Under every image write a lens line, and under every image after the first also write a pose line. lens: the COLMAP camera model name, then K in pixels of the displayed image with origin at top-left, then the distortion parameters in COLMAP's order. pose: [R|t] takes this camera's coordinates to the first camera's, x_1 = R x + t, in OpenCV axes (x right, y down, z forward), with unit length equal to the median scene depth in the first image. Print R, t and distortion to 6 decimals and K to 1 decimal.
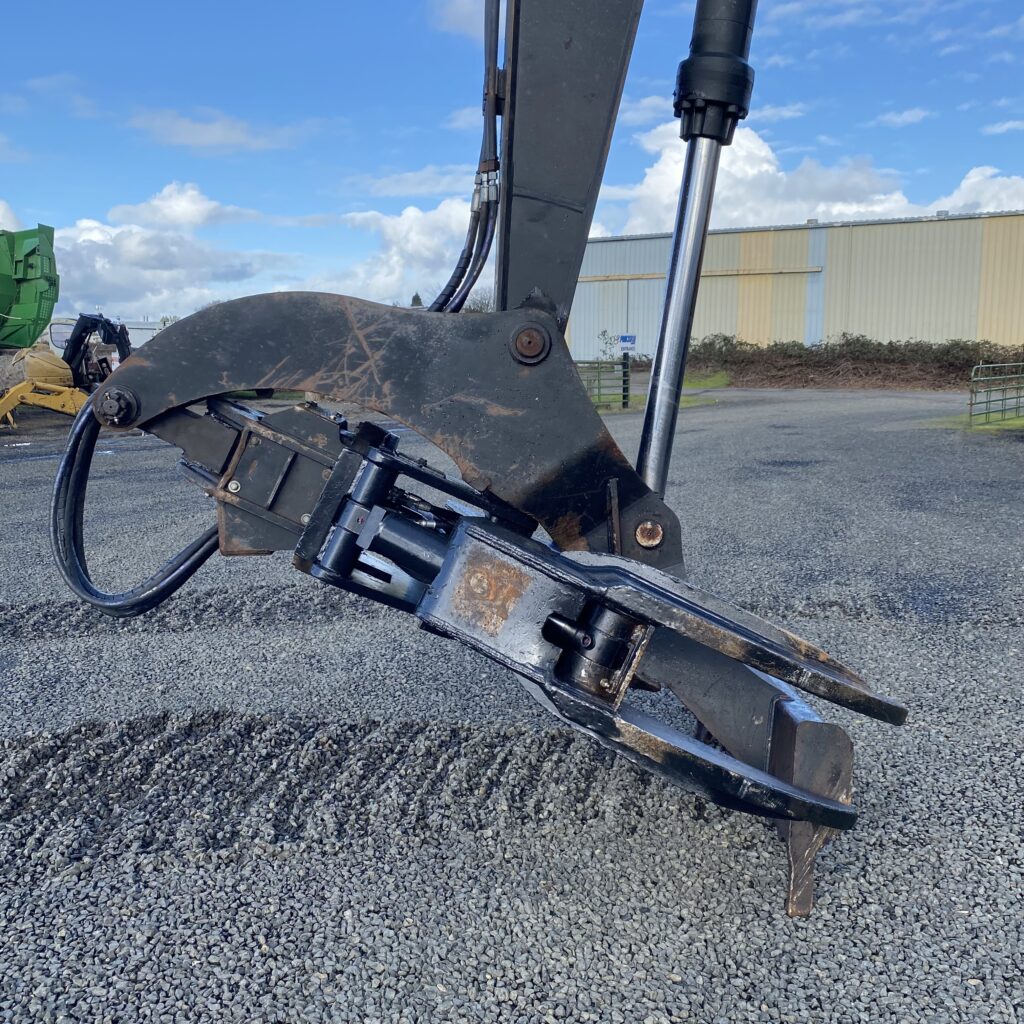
lens RADIAL K [[1064.7, 0, 525.4], [0, 1064.7, 512.9], [0, 0, 1]] dist [0.045435, -0.038388]
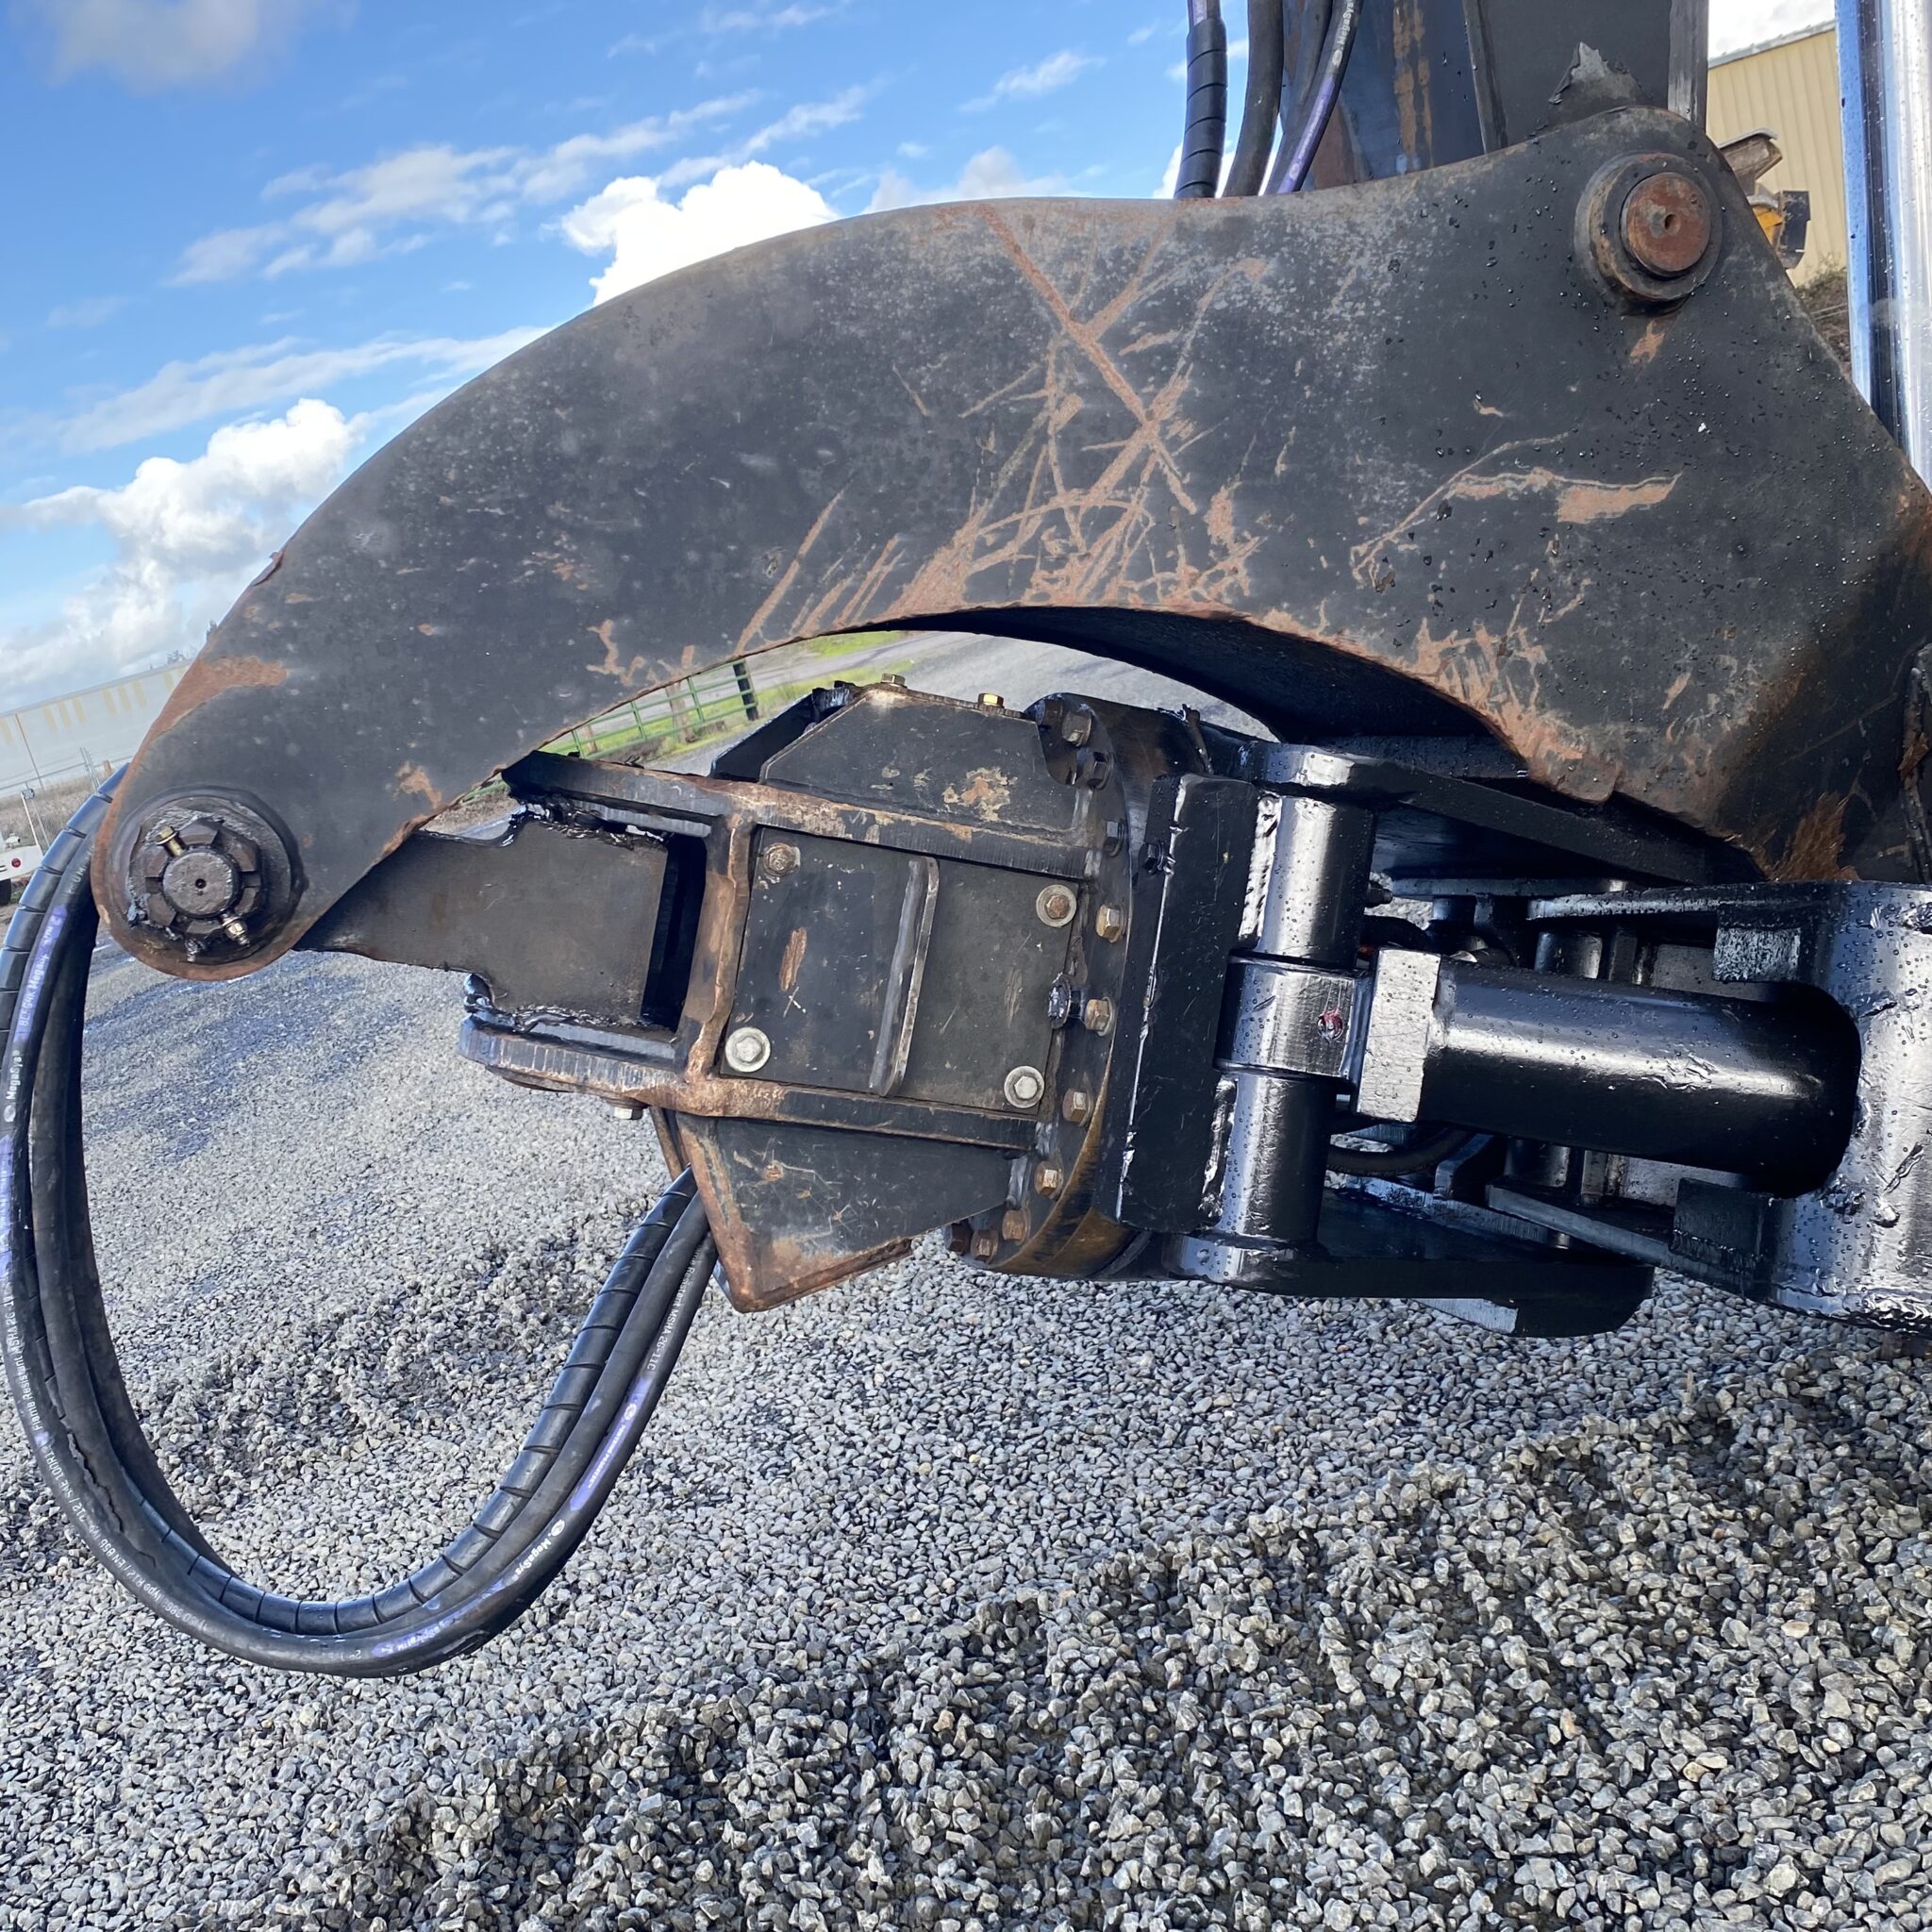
lens RADIAL K [[2008.8, 0, 991.3], [0, 2008.8, 967.8], [0, 0, 1]] dist [0.045435, -0.038388]
pose [[0.933352, -0.295314, 0.204067, -0.308913], [0.290532, 0.955356, 0.053717, -0.052474], [-0.210820, 0.009151, 0.977482, 0.507983]]
